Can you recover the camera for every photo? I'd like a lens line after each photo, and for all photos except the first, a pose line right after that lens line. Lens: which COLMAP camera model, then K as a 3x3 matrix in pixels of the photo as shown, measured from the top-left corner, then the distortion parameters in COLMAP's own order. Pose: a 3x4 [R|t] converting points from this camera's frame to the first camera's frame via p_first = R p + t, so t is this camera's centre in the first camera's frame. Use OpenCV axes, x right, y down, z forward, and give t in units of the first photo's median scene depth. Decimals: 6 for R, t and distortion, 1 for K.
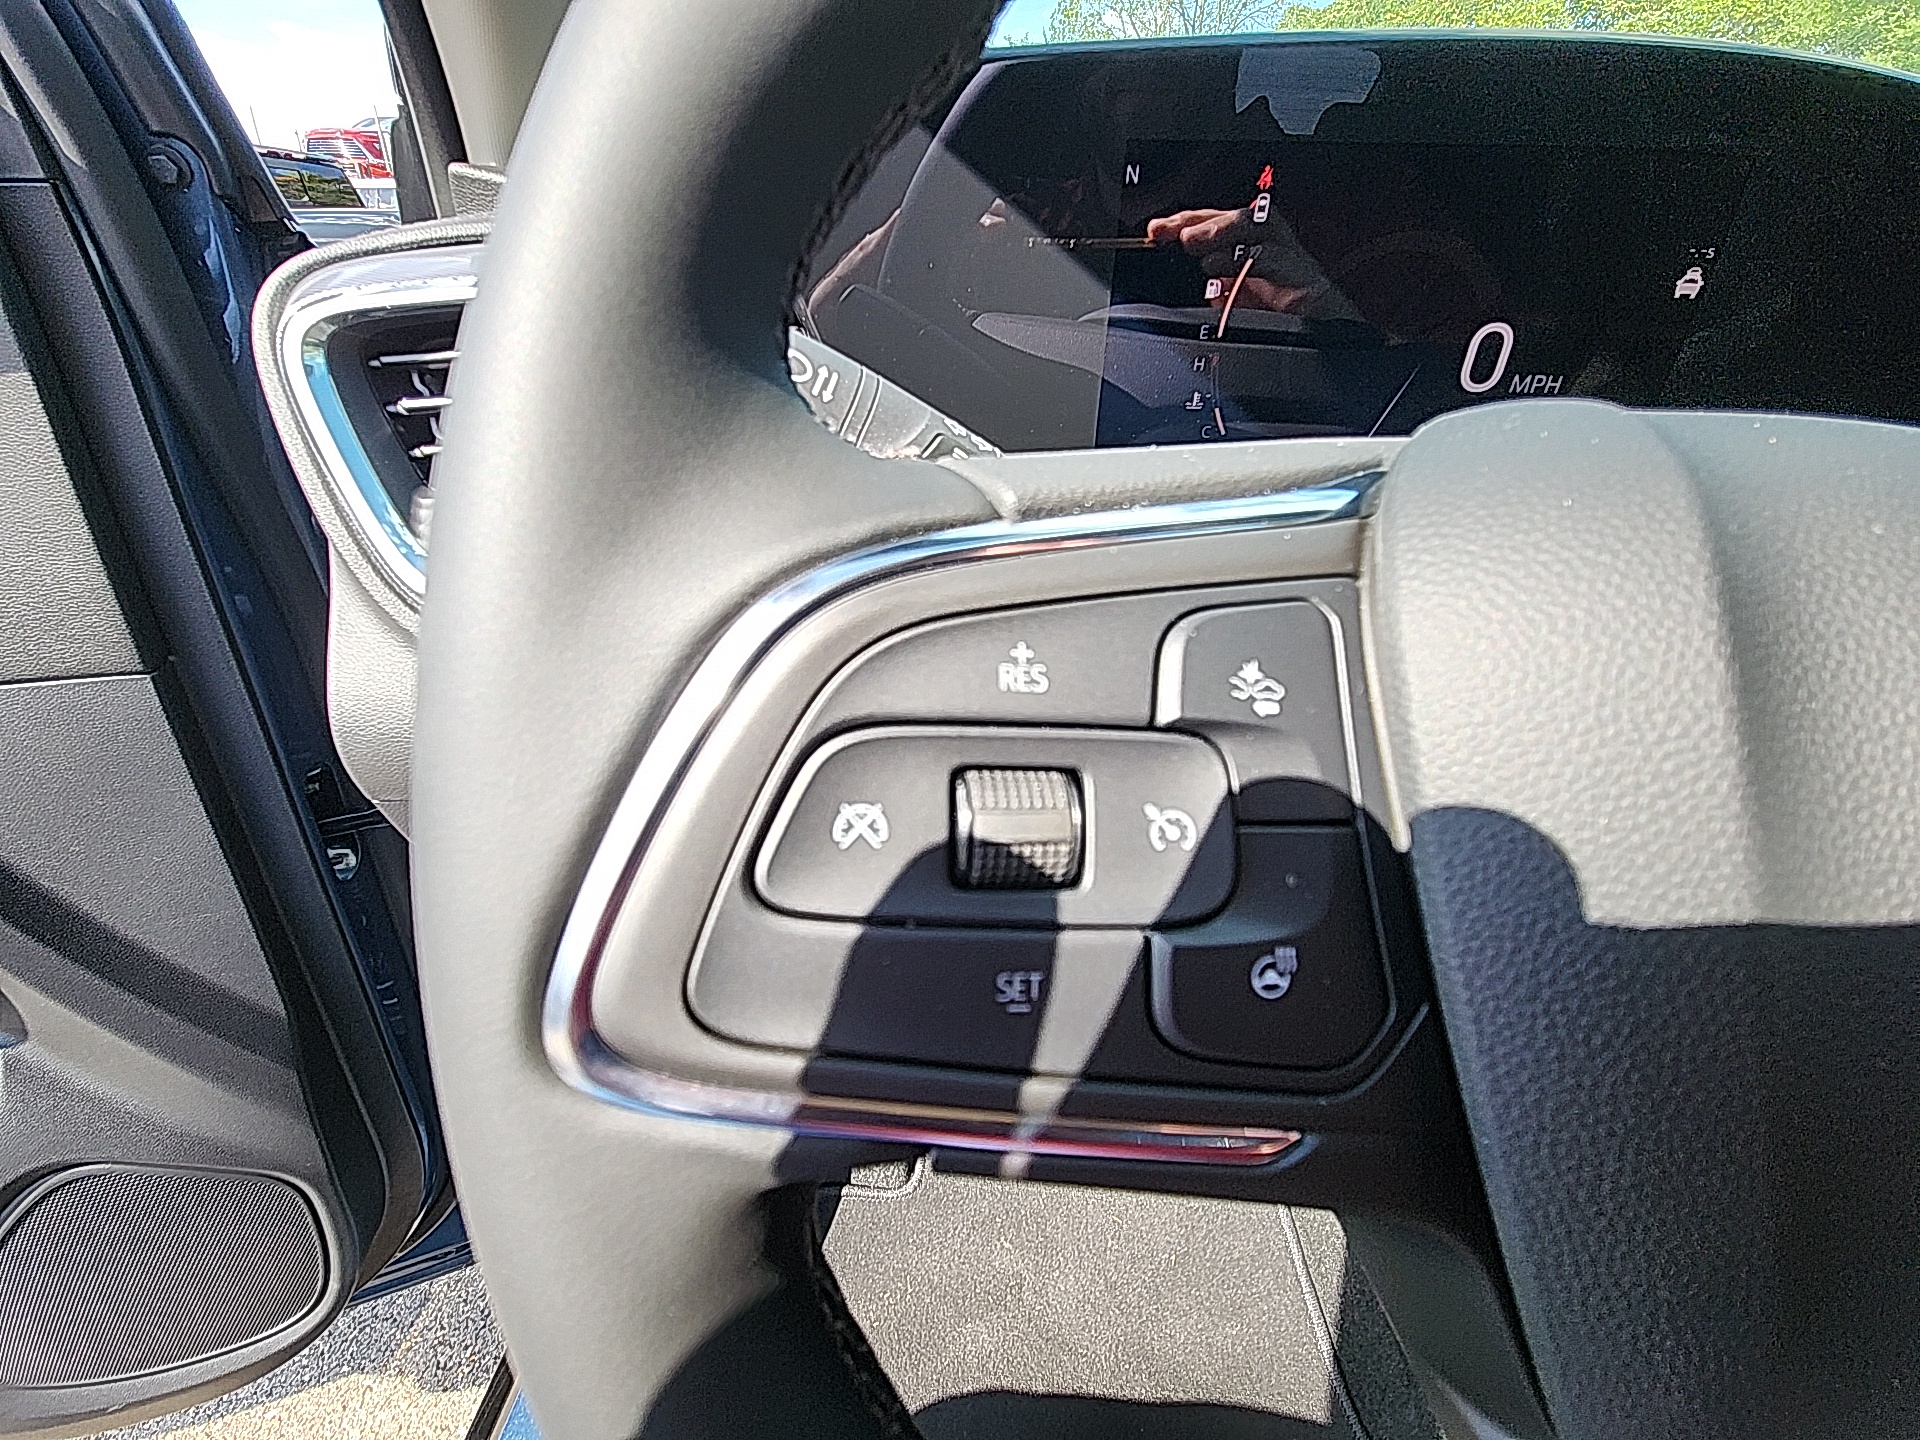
lens RADIAL K [[773.8, 0, 957.7], [0, 773.8, 712.1], [0, 0, 1]] dist [0.034243, -0.021836]
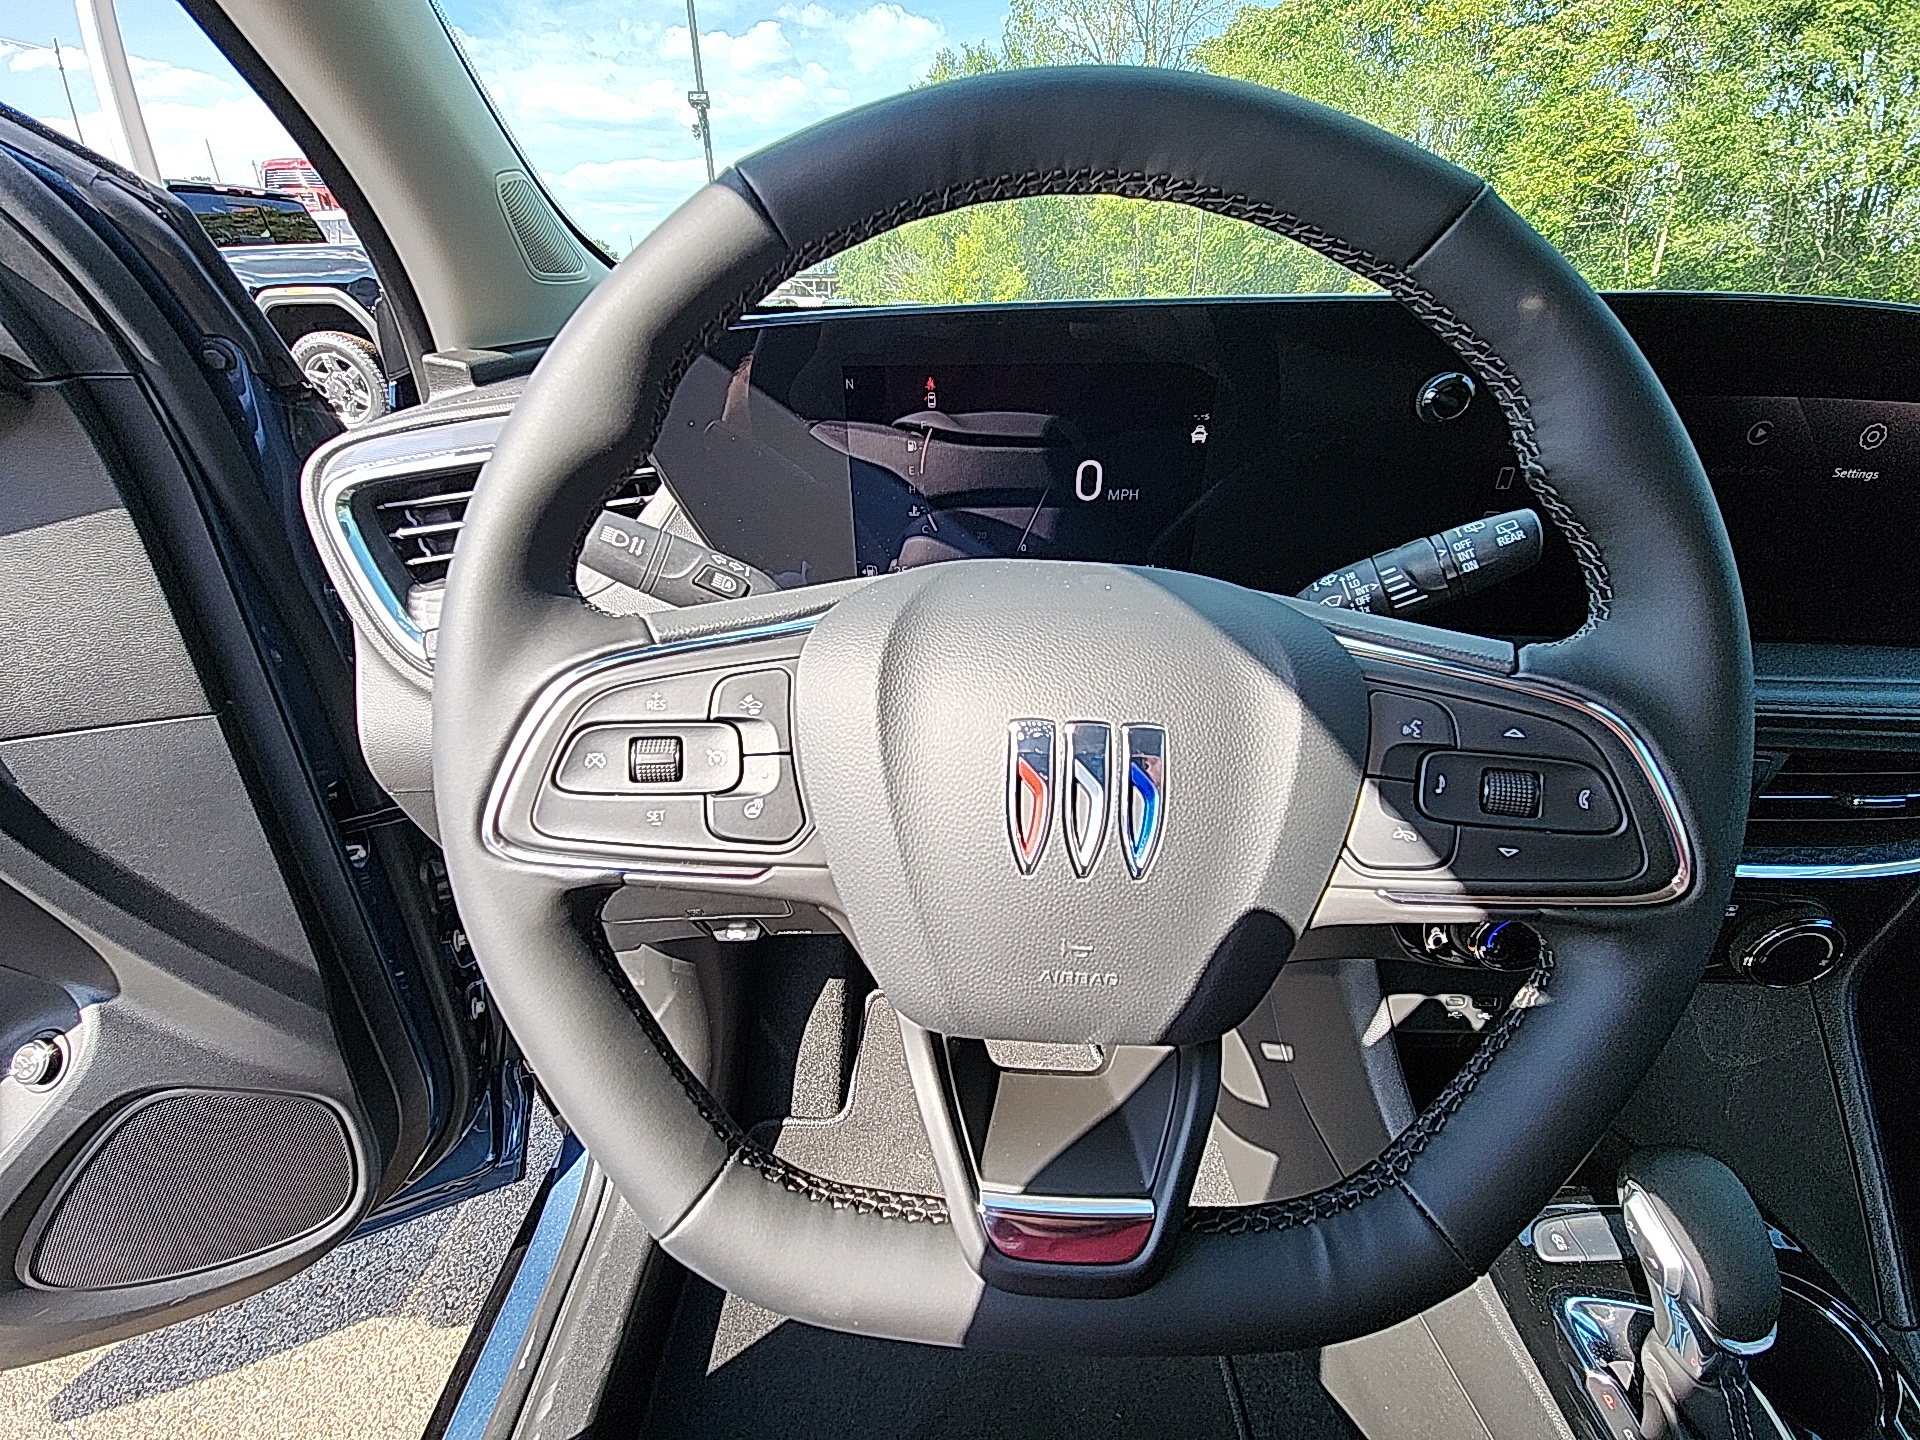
lens RADIAL K [[781.0, 0, 960.6], [0, 781.0, 709.6], [0, 0, 1]] dist [0.015450, -0.012169]
pose [[0.998866, -0.043559, 0.019236, 0.233610], [0.043673, 0.999030, -0.005564, 0.007263], [-0.018975, 0.006398, 0.999799, -0.377021]]
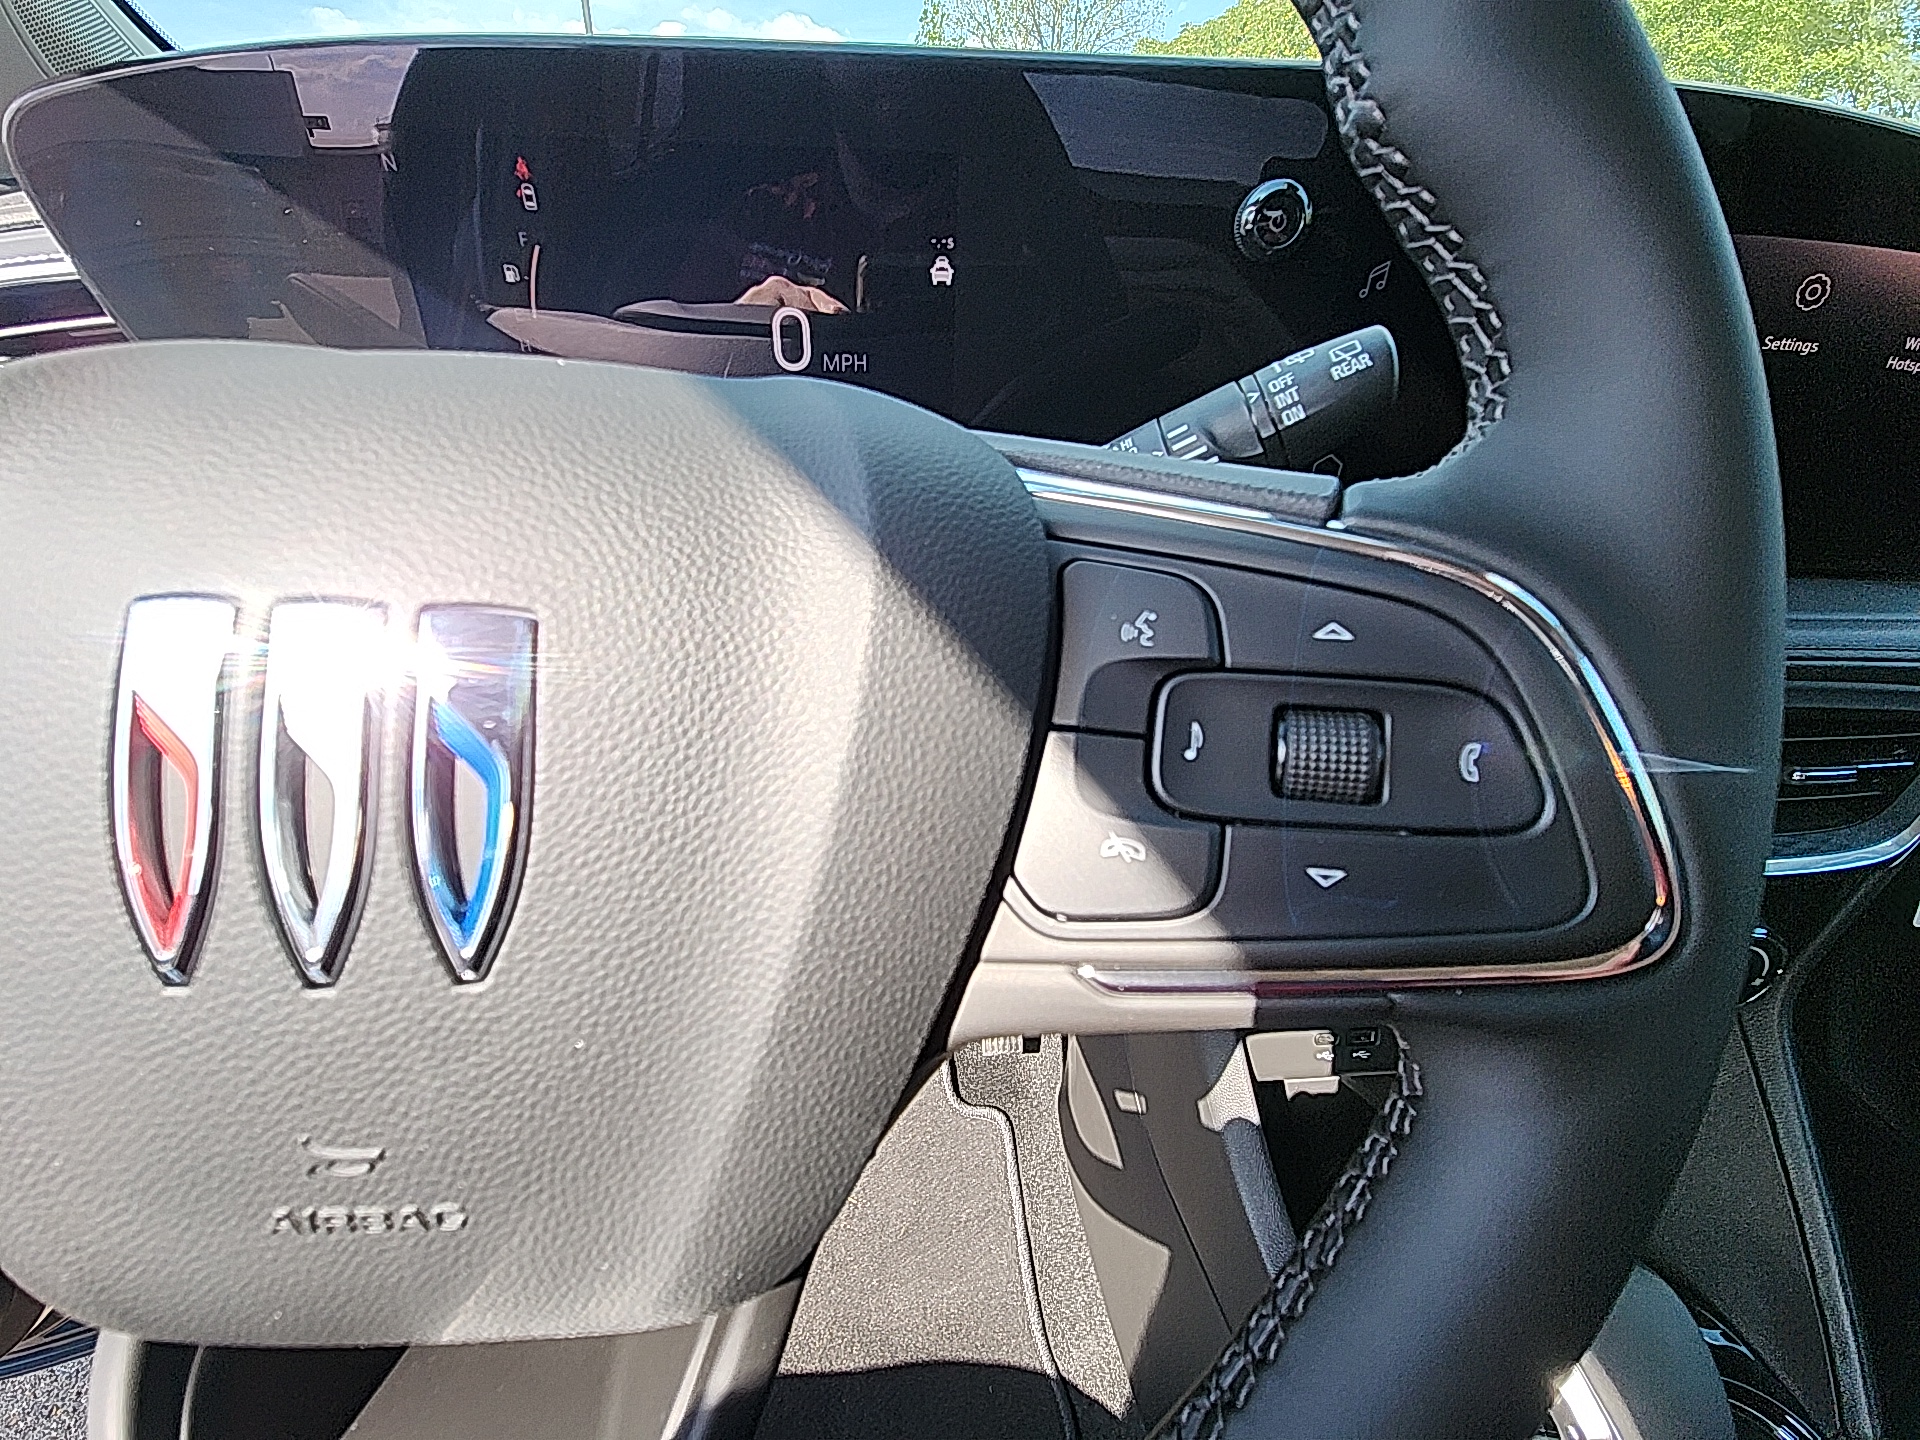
lens RADIAL K [[781.0, 0, 960.6], [0, 781.0, 709.6], [0, 0, 1]] dist [0.015450, -0.012169]
pose [[0.990976, -0.060516, 0.119599, 0.480836], [0.062356, 0.997985, -0.011696, 0.061519], [-0.118650, 0.019048, 0.992753, -0.072887]]
